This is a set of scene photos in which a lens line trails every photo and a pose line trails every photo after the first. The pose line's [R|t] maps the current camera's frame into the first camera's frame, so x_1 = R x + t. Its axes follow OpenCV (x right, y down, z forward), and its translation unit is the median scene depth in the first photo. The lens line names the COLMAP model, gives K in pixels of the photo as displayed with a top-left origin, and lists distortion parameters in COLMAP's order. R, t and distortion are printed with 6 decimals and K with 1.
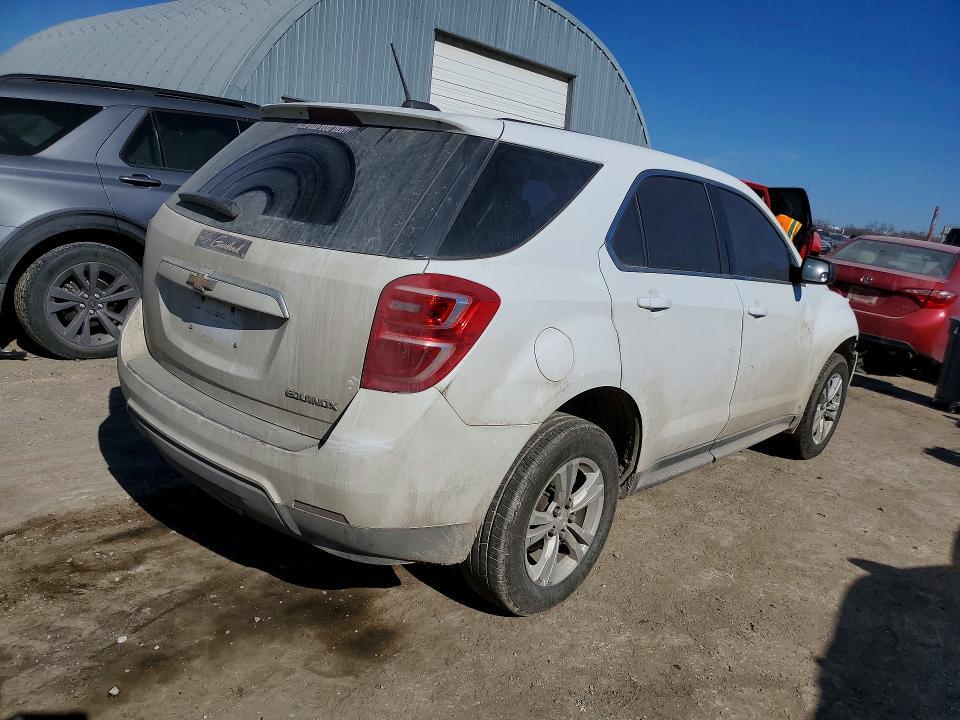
lens RADIAL K [[771.9, 0, 480.0], [0, 771.9, 360.0], [0, 0, 1]] dist [0.012368, 0.010663]
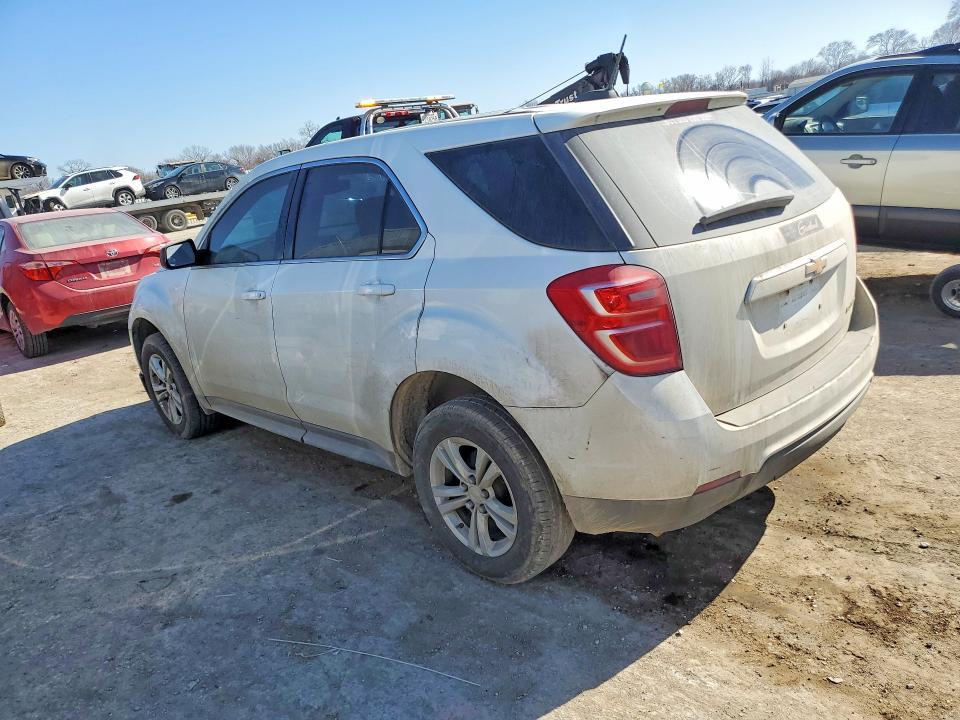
lens RADIAL K [[824.3, 0, 480.0], [0, 824.3, 360.0], [0, 0, 1]] dist [0.008625, 0.016970]
pose [[0.020048, -0.391497, 0.919961, -1.482755], [0.342901, 0.867028, 0.361499, -0.565844], [-0.939157, 0.308208, 0.151627, 1.307431]]
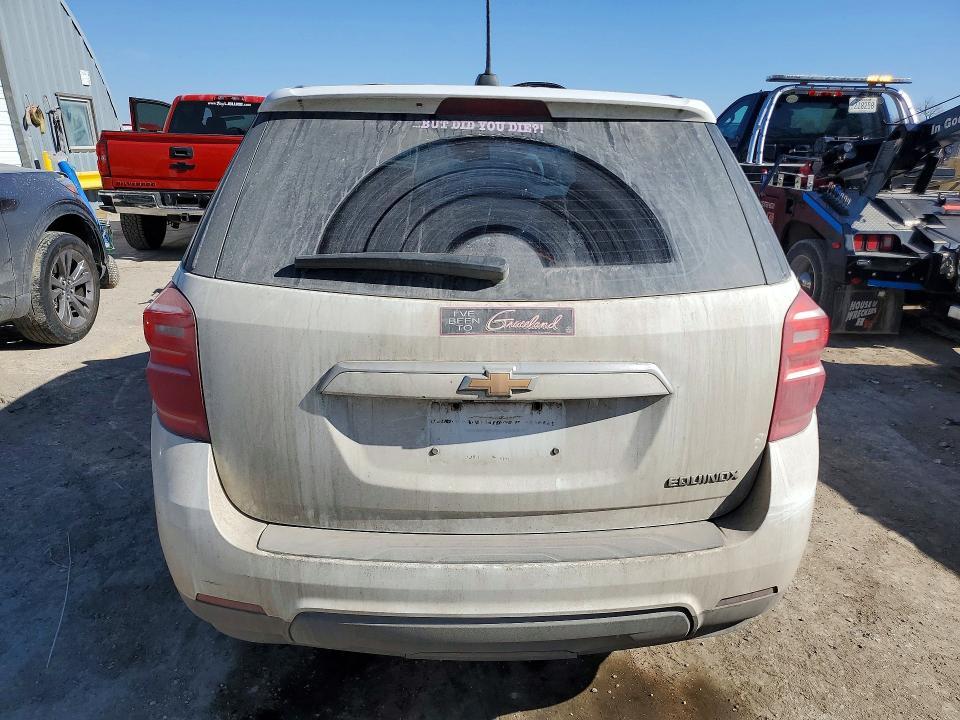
lens RADIAL K [[786.5, 0, 480.2], [0, 786.5, 349.3], [0, 0, 1]] dist [0.038345, -0.006112]
pose [[0.711048, -0.297447, 0.637130, -0.802568], [0.224894, 0.954726, 0.194733, -0.268396], [-0.666208, 0.004822, 0.745751, 0.497360]]
